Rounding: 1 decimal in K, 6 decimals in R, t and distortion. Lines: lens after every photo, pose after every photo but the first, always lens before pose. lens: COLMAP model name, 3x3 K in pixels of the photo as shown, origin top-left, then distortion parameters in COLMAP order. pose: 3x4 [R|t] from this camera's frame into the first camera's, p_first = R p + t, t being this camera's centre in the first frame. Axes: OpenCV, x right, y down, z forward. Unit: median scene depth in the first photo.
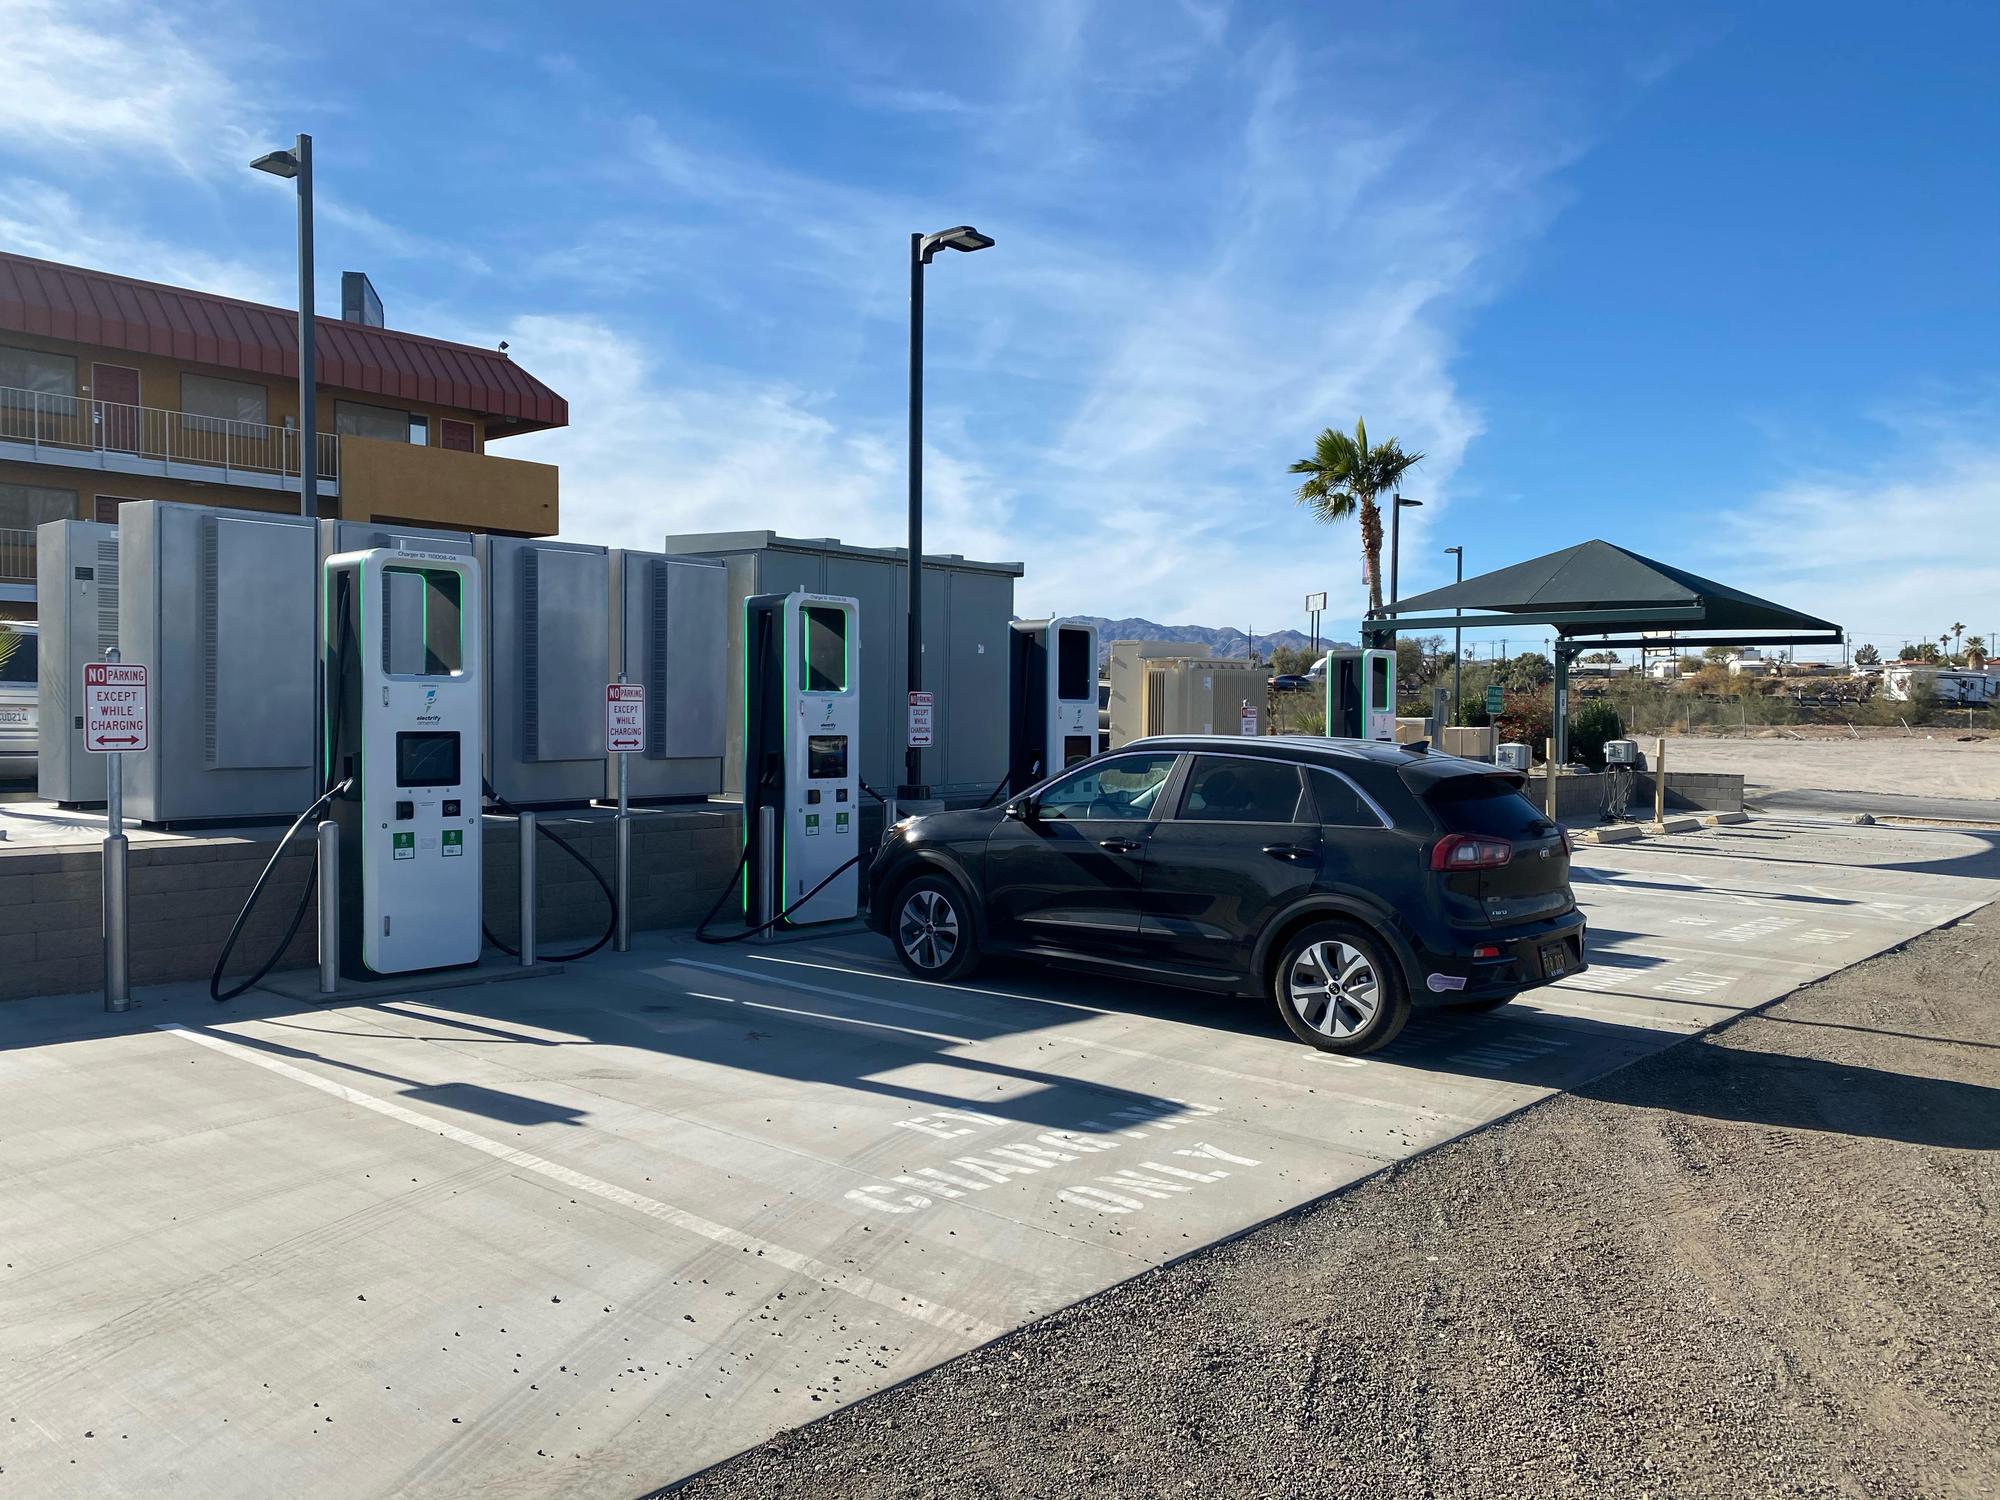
lens RADIAL K [[1548.9, 0, 914.1], [0, 1548.9, 755.4], [0, 0, 1]] dist [0.133800, -0.148906]
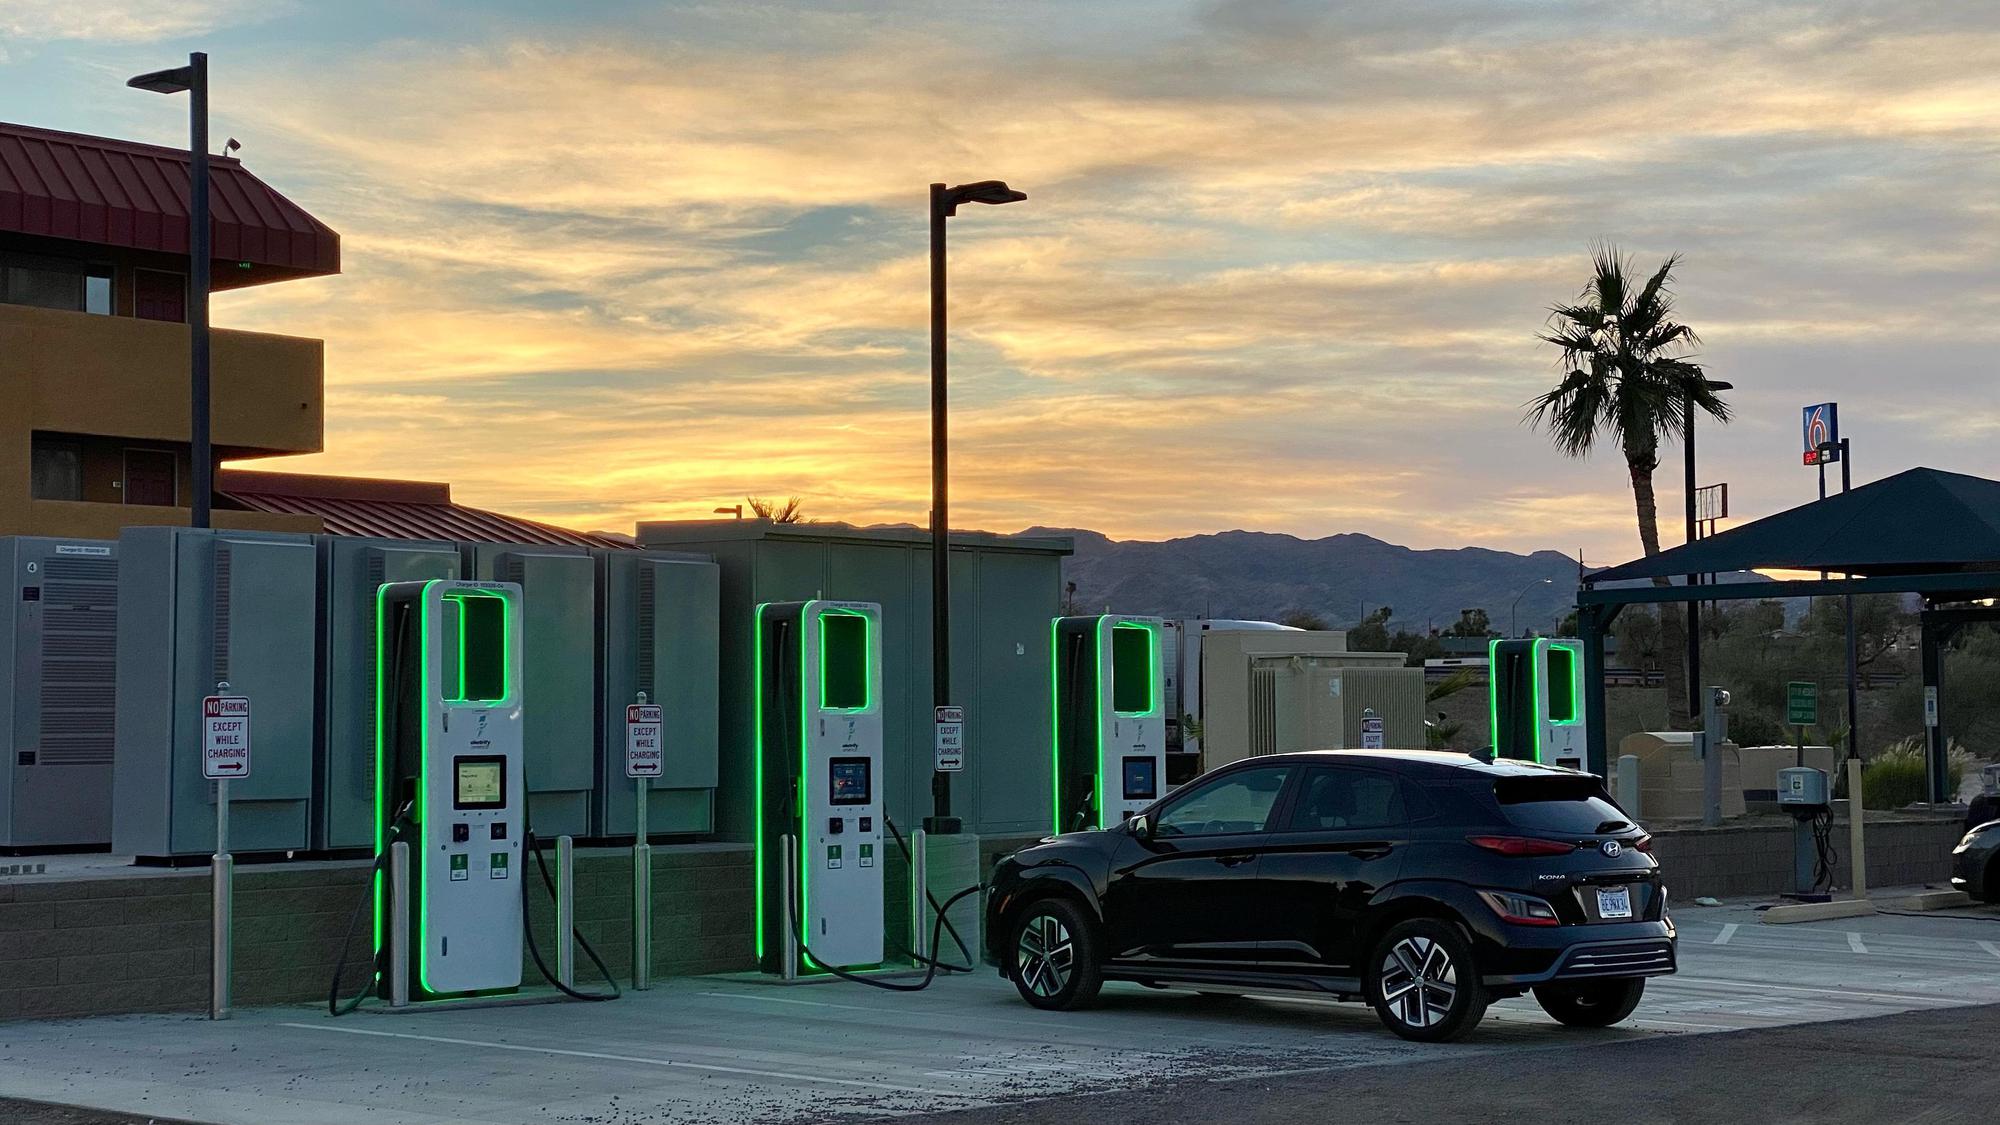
lens RADIAL K [[3221.0, 0, 1000.0], [0, 3221.0, 562.5], [0, 0, 1]] dist [0.134128, -0.063051]
pose [[0.999321, -0.012470, 0.034671, -0.032667], [0.015263, 0.996556, -0.081511, 0.028743], [-0.033535, 0.081985, 0.996069, -0.891243]]
